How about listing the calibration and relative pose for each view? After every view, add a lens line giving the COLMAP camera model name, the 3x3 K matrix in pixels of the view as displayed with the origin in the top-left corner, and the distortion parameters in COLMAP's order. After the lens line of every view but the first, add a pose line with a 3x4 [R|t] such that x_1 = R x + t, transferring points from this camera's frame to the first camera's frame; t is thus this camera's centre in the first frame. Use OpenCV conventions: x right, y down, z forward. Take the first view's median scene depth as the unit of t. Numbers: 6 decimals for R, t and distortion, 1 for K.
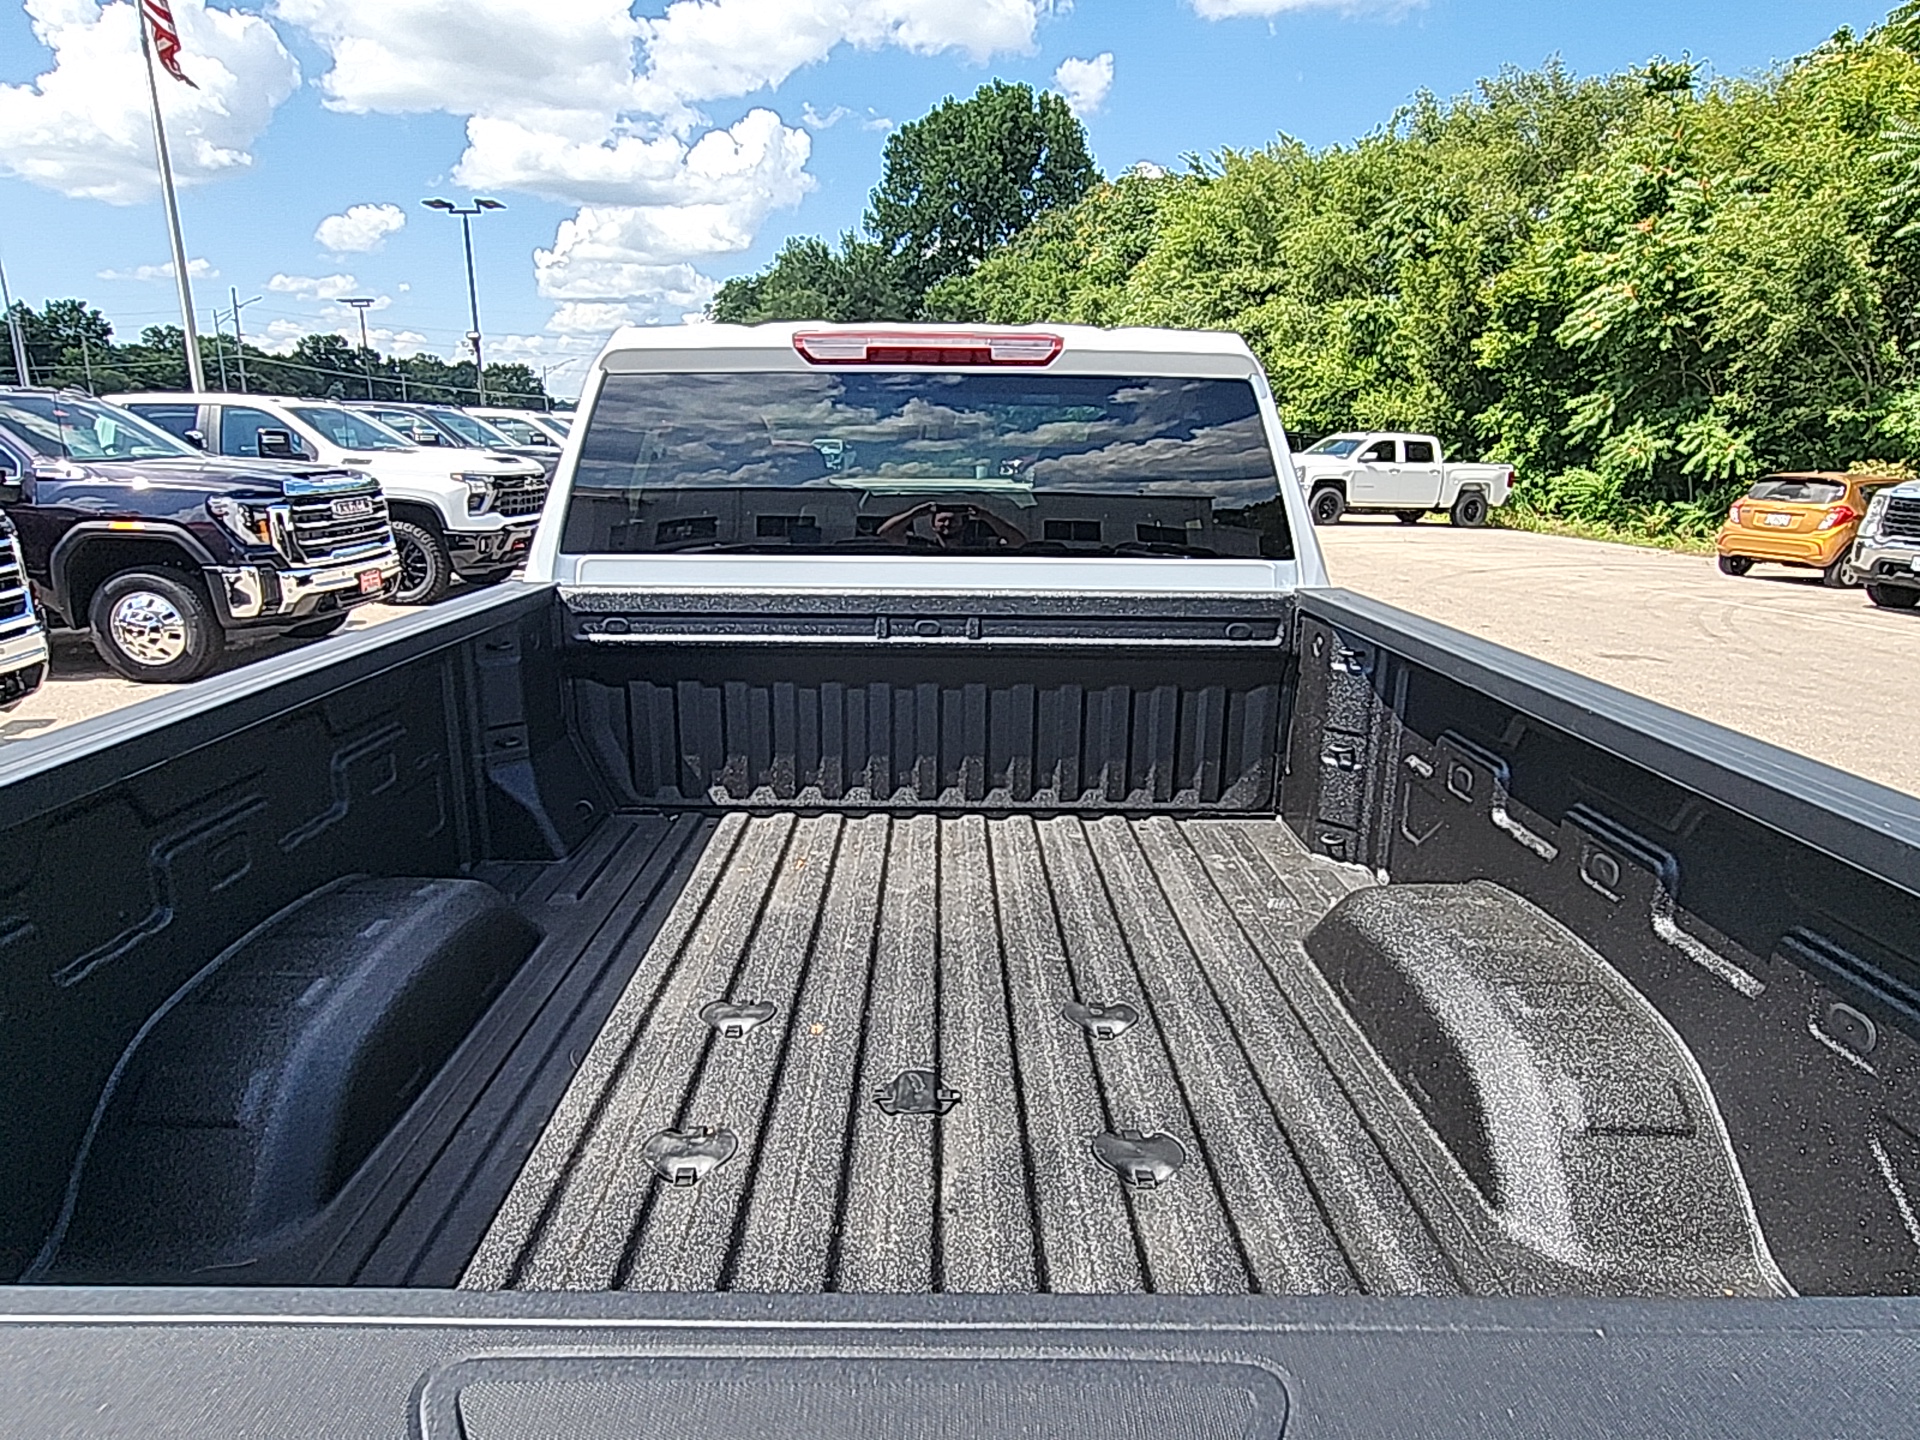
lens RADIAL K [[1091.1, 0, 943.6], [0, 1091.1, 722.0], [0, 0, 1]] dist [0.000629, -0.001548]
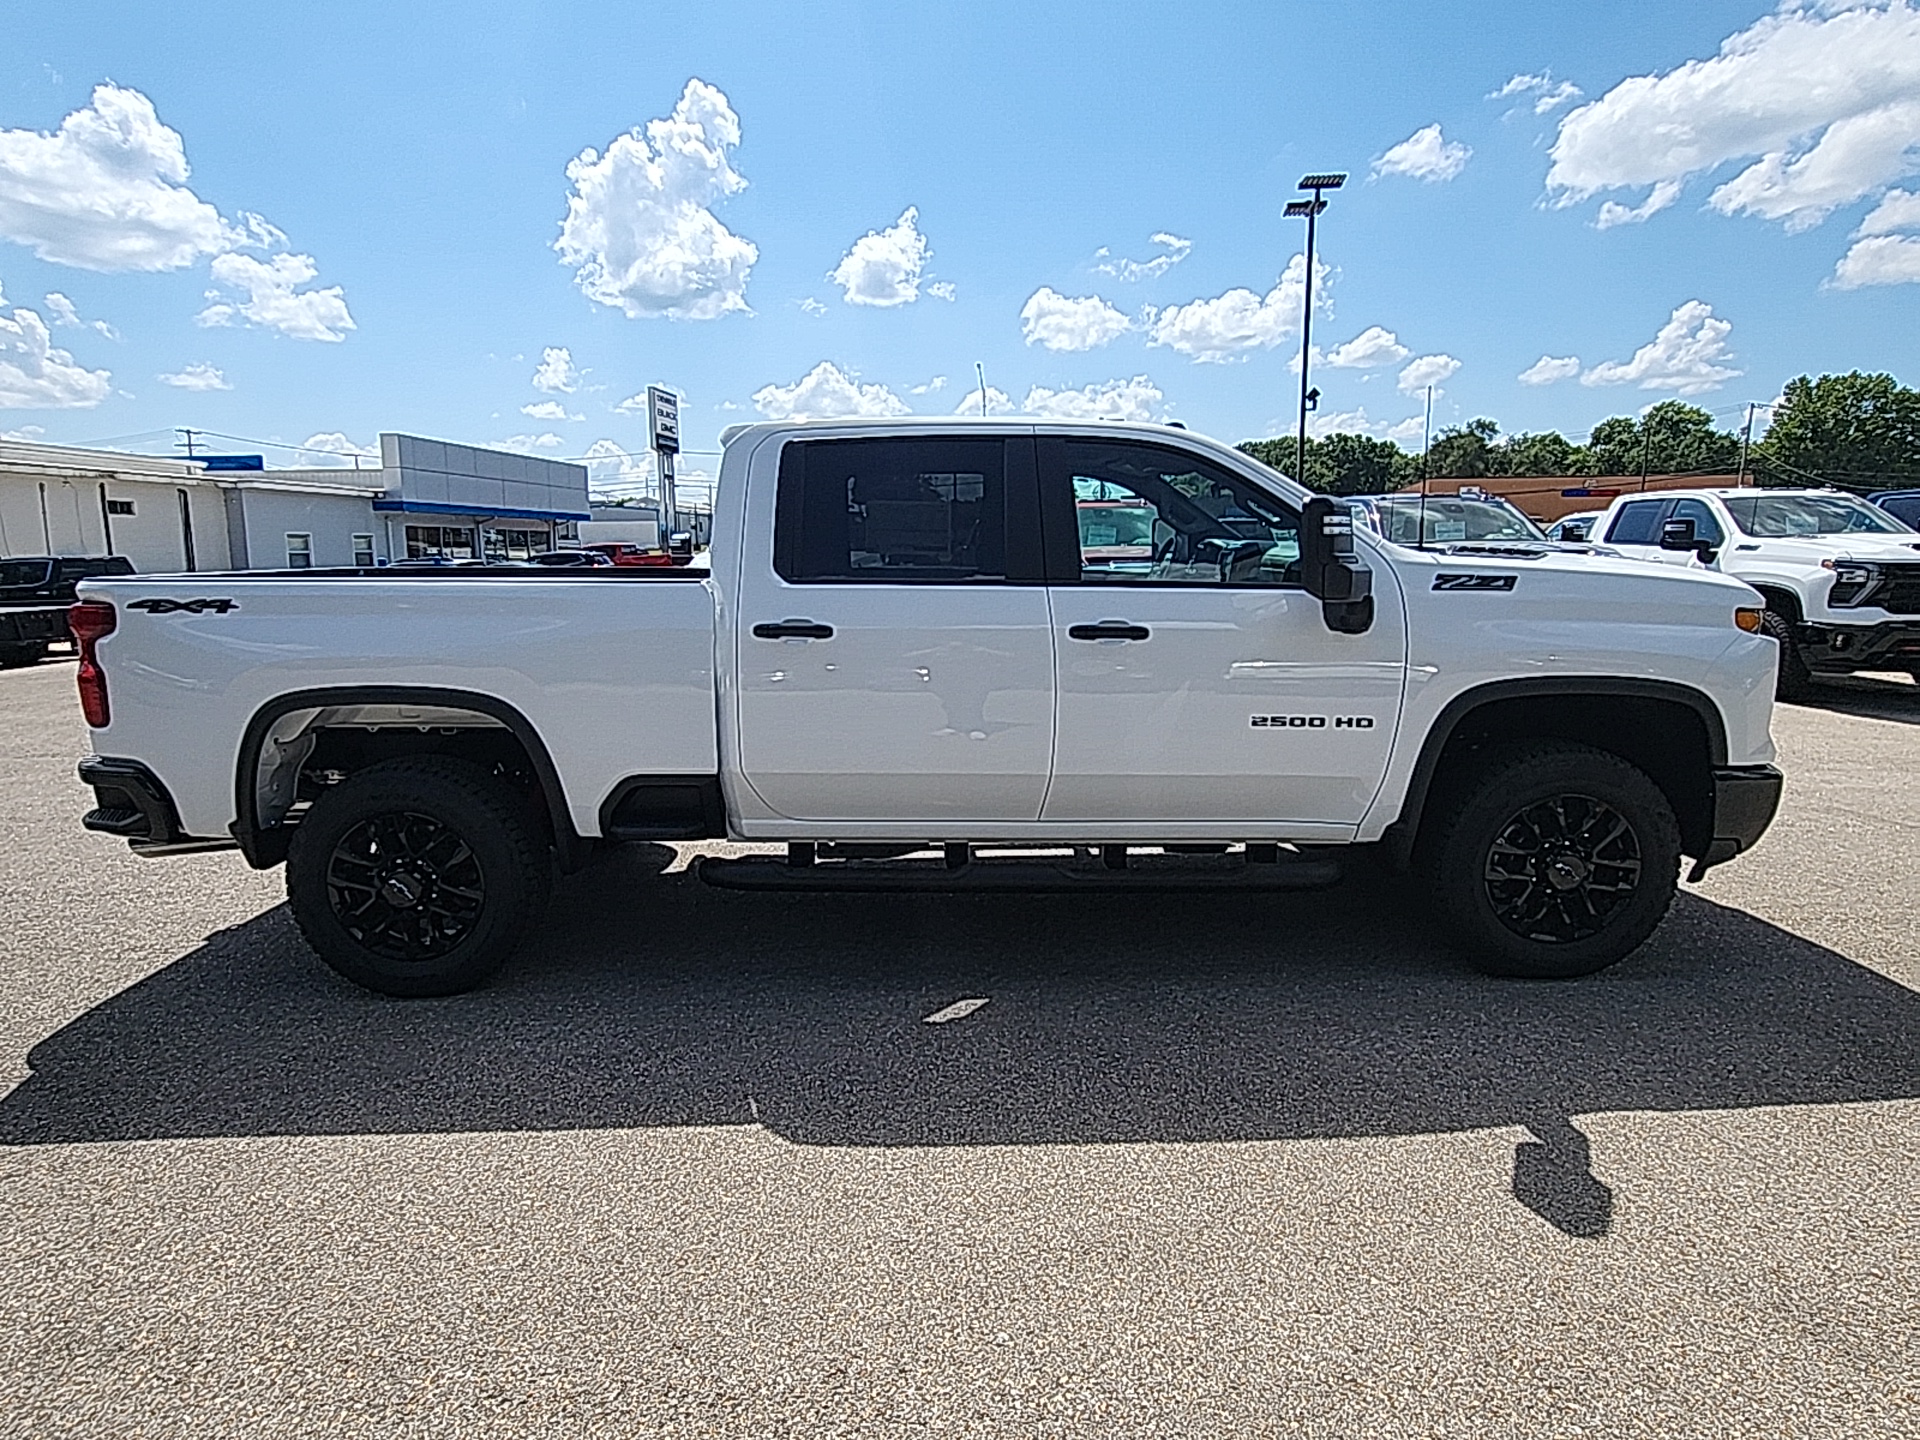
lens RADIAL K [[1085.9, 0, 939.1], [0, 1085.9, 725.1], [0, 0, 1]] dist [0.001290, -0.001689]
pose [[0.009700, 0.143627, -0.989584, 0.210291], [-0.234473, 0.962367, 0.137378, -0.023077], [0.972074, 0.230698, 0.043012, 0.133569]]
